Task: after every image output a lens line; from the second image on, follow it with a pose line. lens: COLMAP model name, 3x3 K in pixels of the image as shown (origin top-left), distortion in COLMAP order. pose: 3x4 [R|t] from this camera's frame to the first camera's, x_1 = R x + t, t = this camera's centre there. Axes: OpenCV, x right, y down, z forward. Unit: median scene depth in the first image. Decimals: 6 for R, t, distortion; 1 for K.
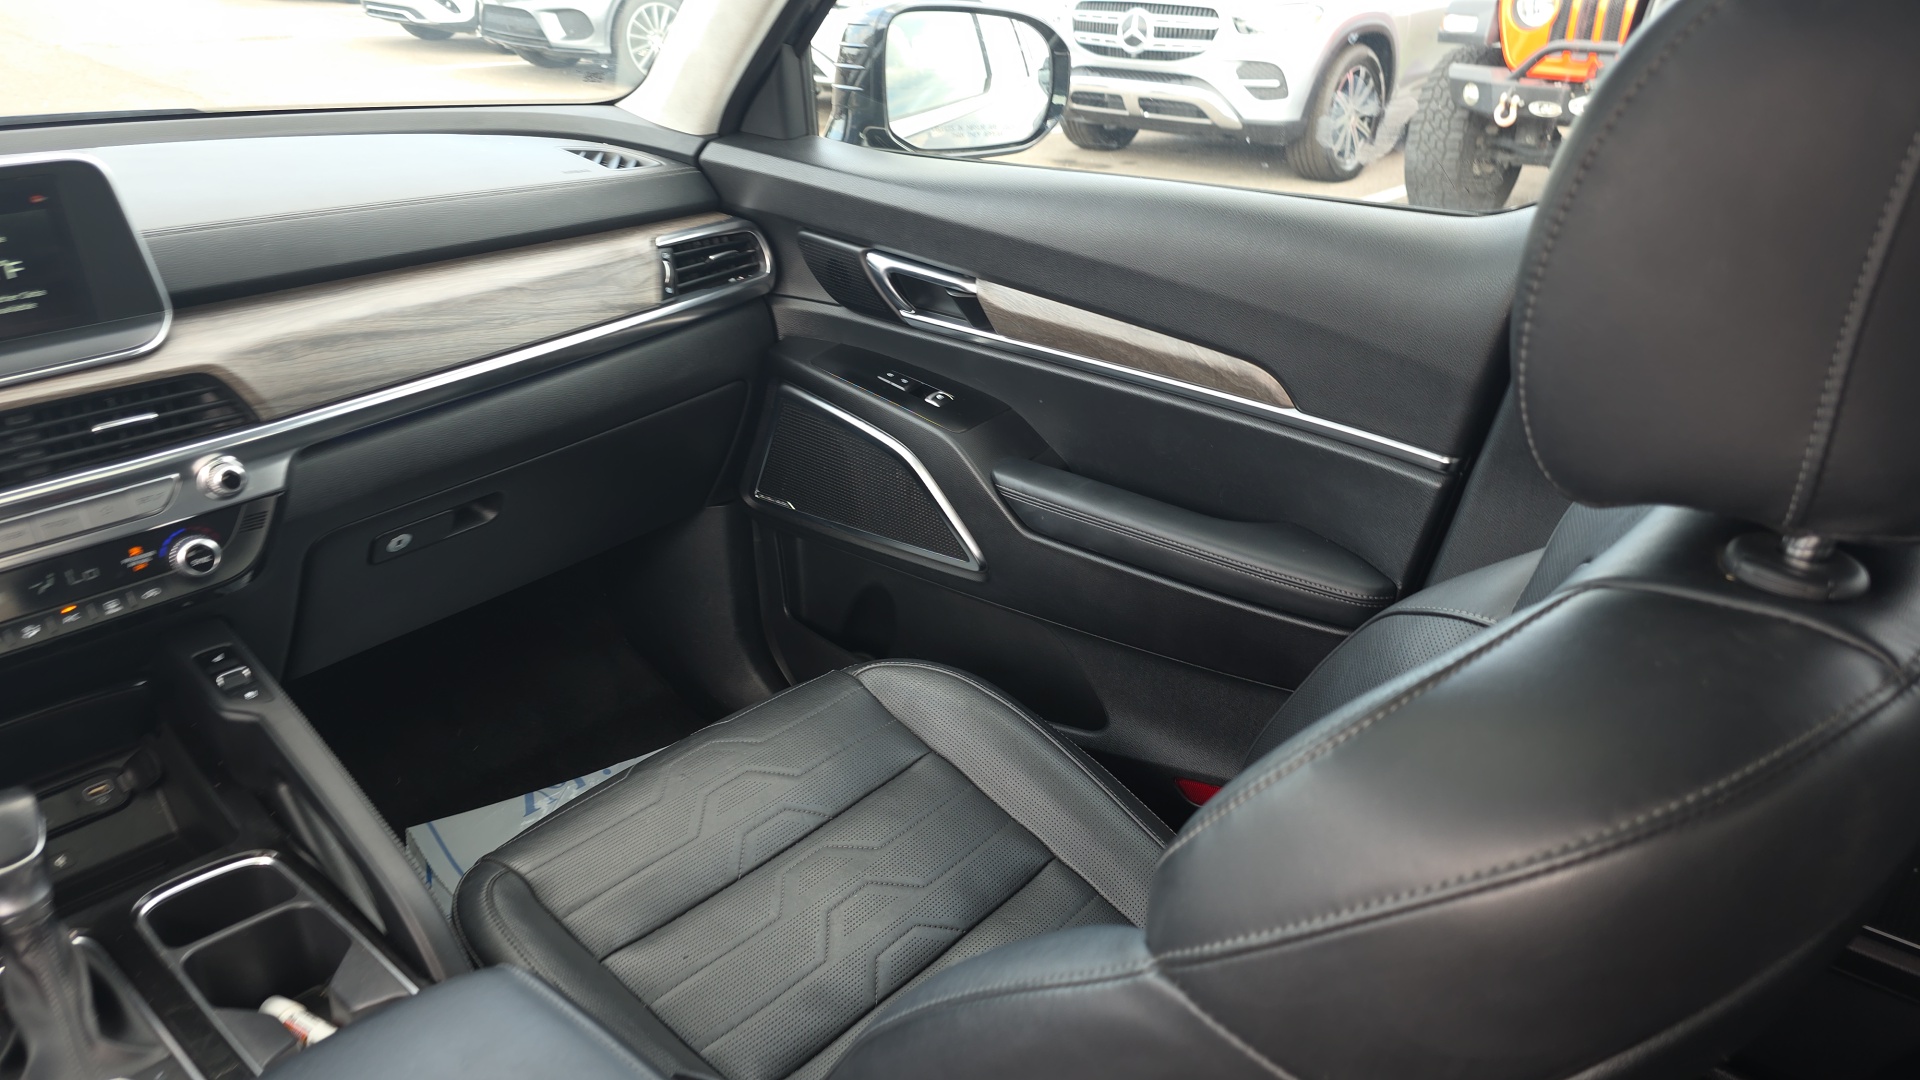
lens RADIAL K [[1300.6, 0, 994.6], [0, 1300.6, 502.4], [0, 0, 1]] dist [0.061353, -0.058093]
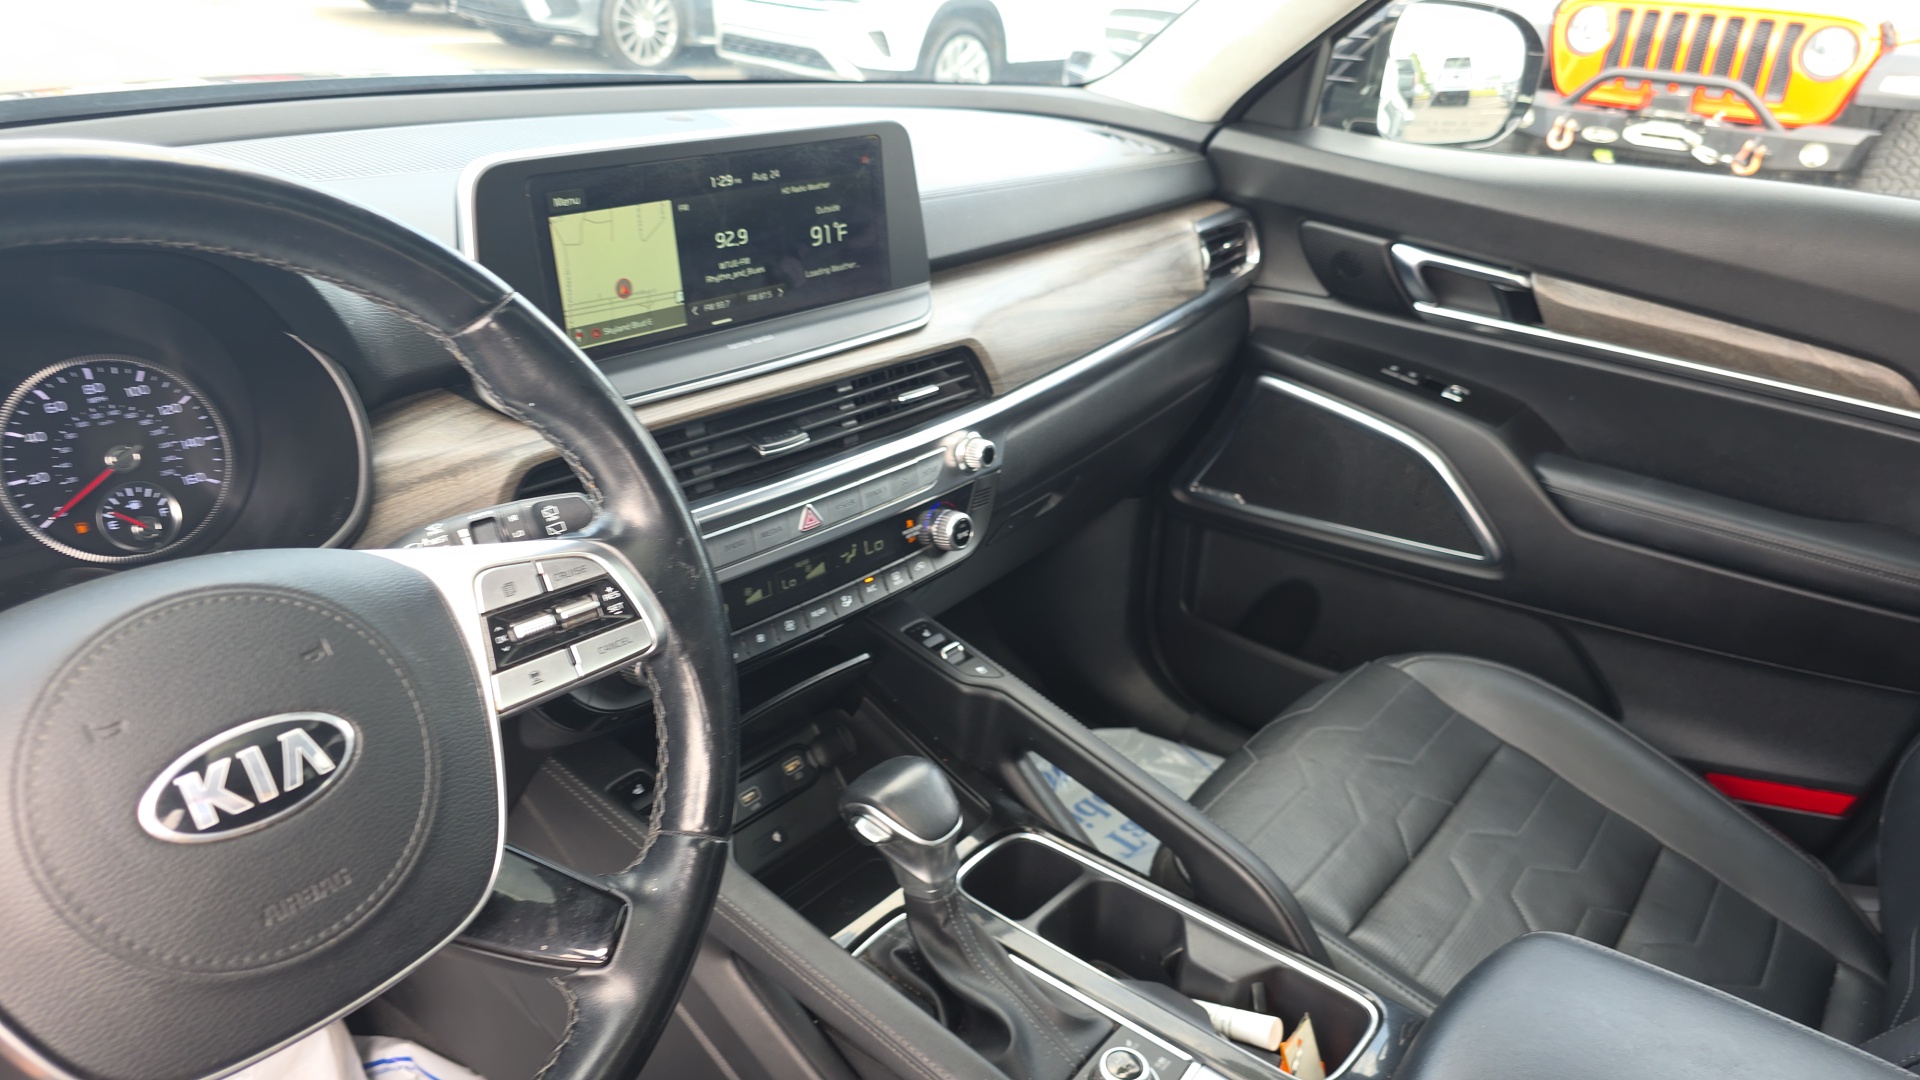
lens RADIAL K [[1314.1, 0, 1002.4], [0, 1314.1, 537.5], [0, 0, 1]] dist [0.039763, -0.049857]
pose [[0.997045, 0.020361, 0.074076, -0.533560], [-0.021815, 0.999584, 0.018877, 0.022407], [-0.073661, -0.020437, 0.997074, 0.011508]]
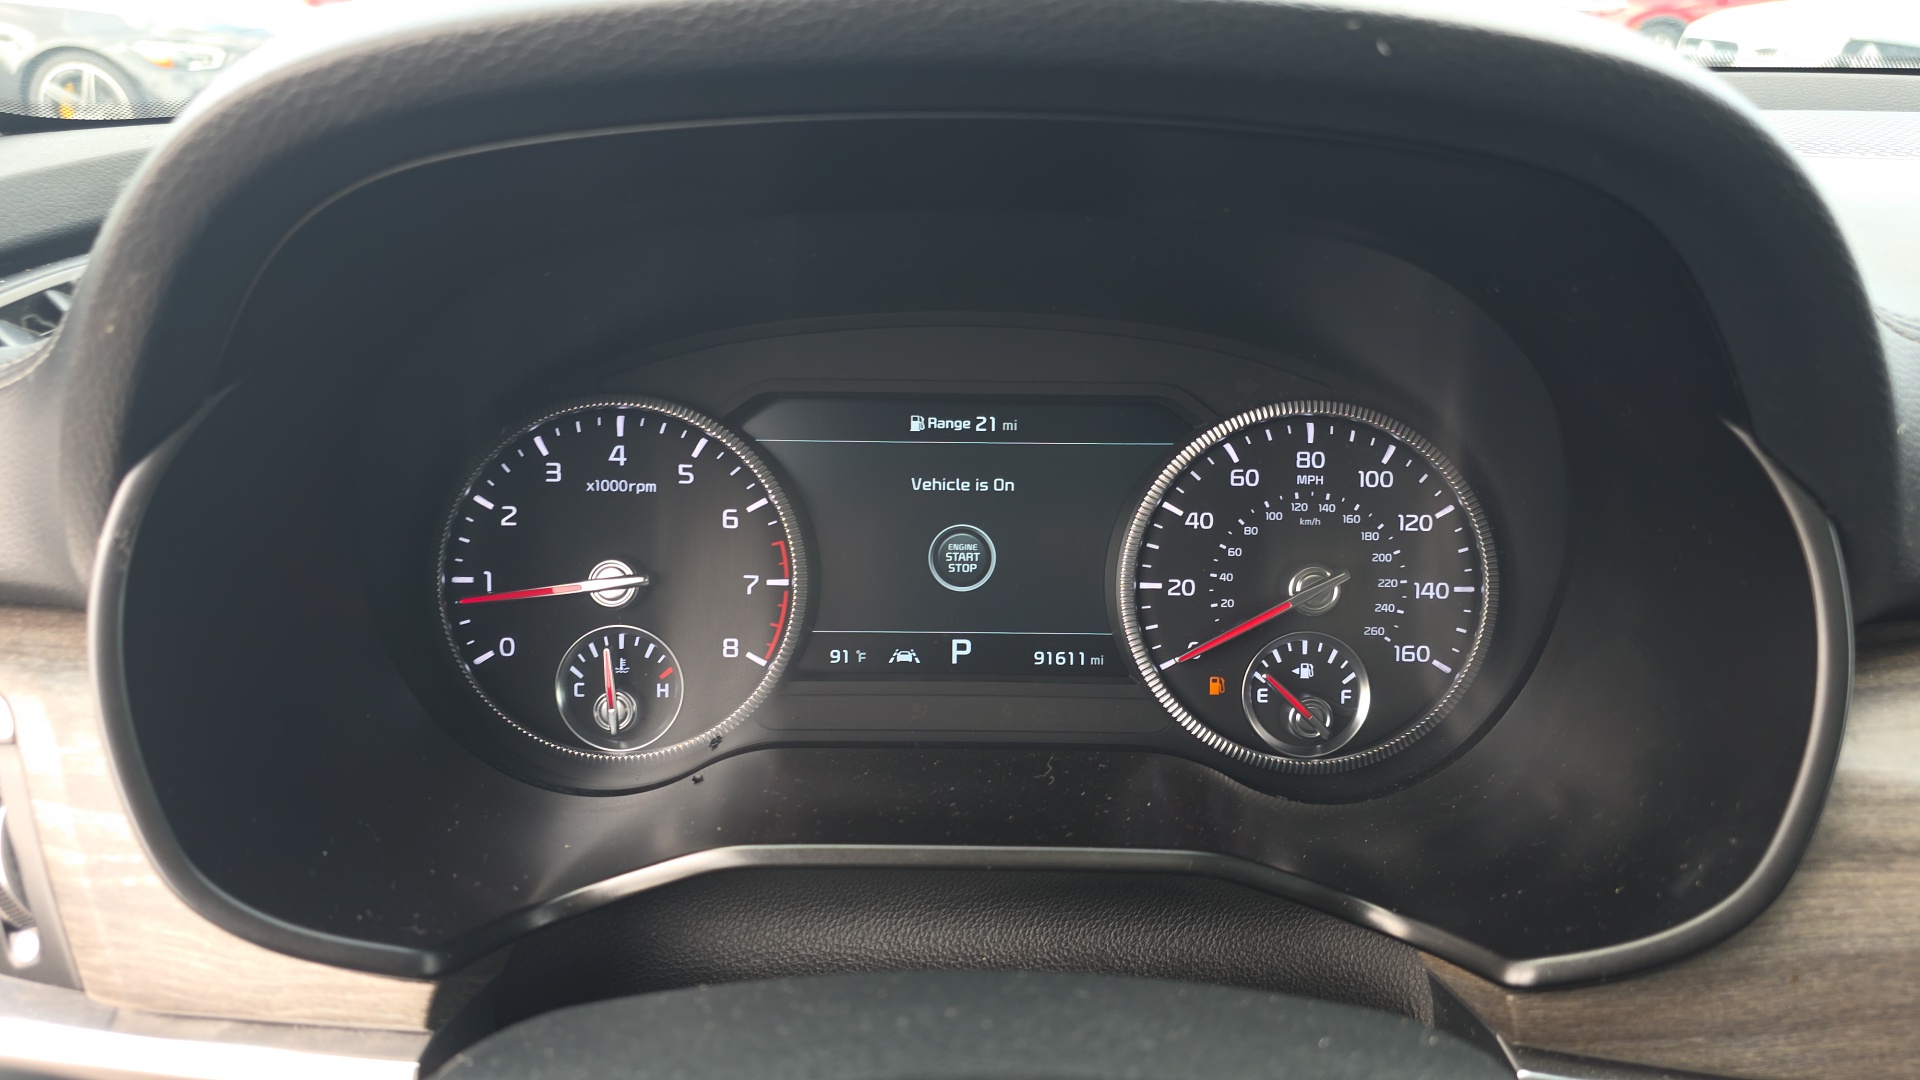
lens RADIAL K [[1339.3, 0, 960.0], [0, 1339.3, 540.0], [0, 0, 1]] dist [0.051831, -0.062717]
pose [[0.660724, 0.273421, -0.699060, -0.705916], [-0.306196, 0.948468, 0.081567, -0.004623], [0.685338, 0.160156, 0.710396, 0.323912]]
